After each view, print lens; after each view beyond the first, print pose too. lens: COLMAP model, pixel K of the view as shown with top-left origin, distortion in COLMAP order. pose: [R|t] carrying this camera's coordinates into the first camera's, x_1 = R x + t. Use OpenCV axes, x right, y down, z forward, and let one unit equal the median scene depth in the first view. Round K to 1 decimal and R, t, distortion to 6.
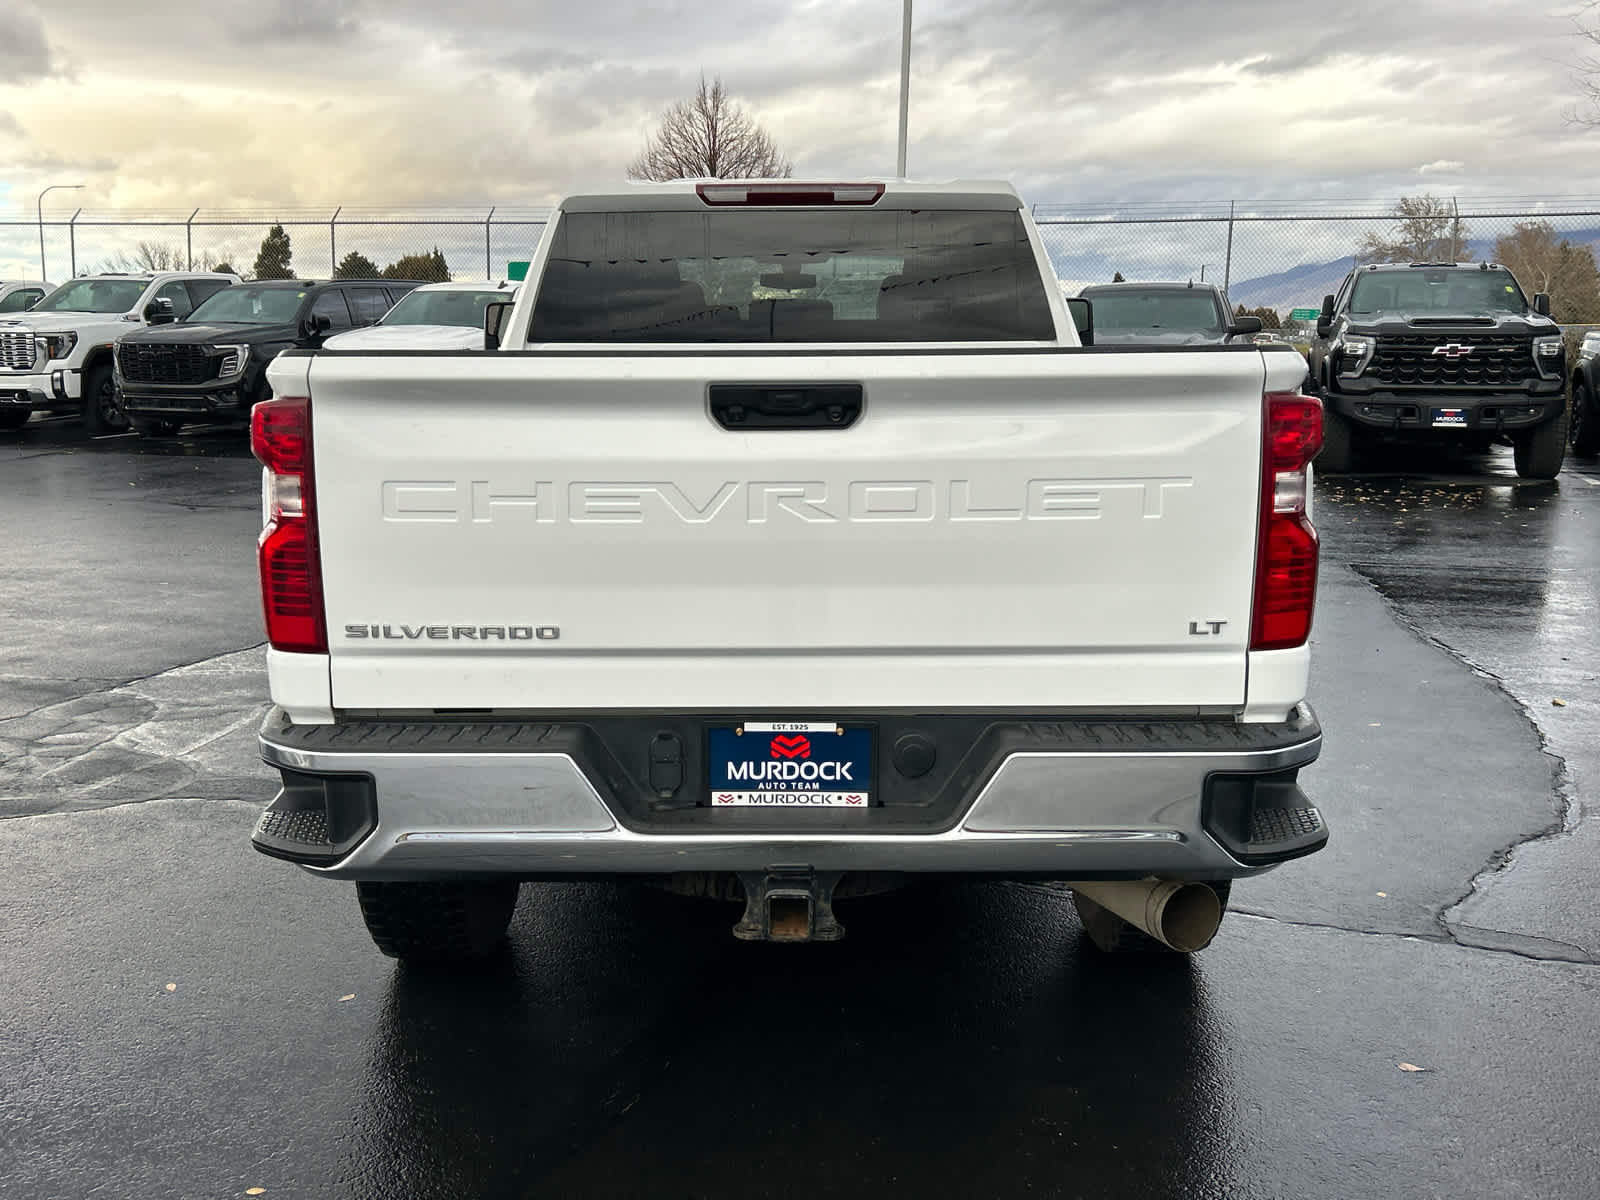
lens RADIAL K [[1539.6, 0, 794.6], [0, 1539.6, 610.8], [0, 0, 1]] dist [0.116016, -0.189178]
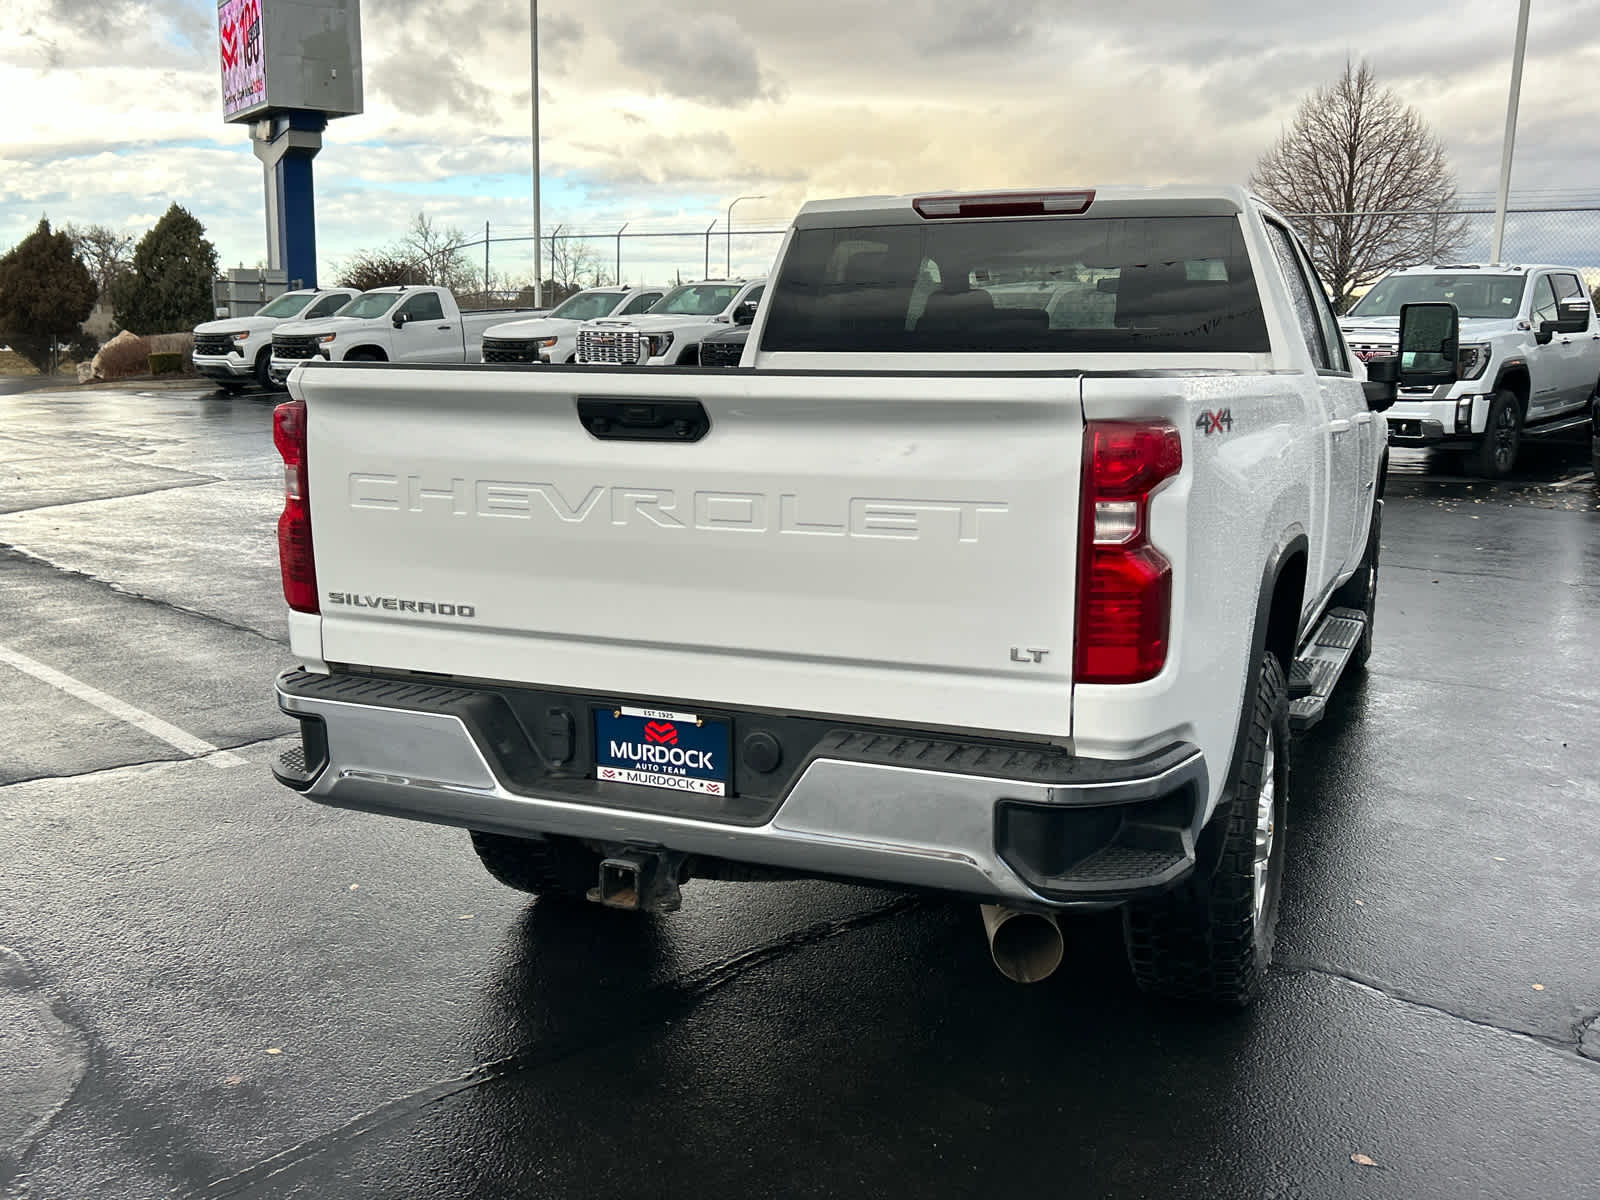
lens RADIAL K [[1540.0, 0, 811.4], [0, 1540.0, 629.2], [0, 0, 1]] dist [0.084546, -0.126847]
pose [[0.921699, 0.079391, -0.379694, 0.499393], [-0.074021, 0.996842, 0.028749, -0.023479], [0.380778, 0.001607, 0.924665, 0.035821]]
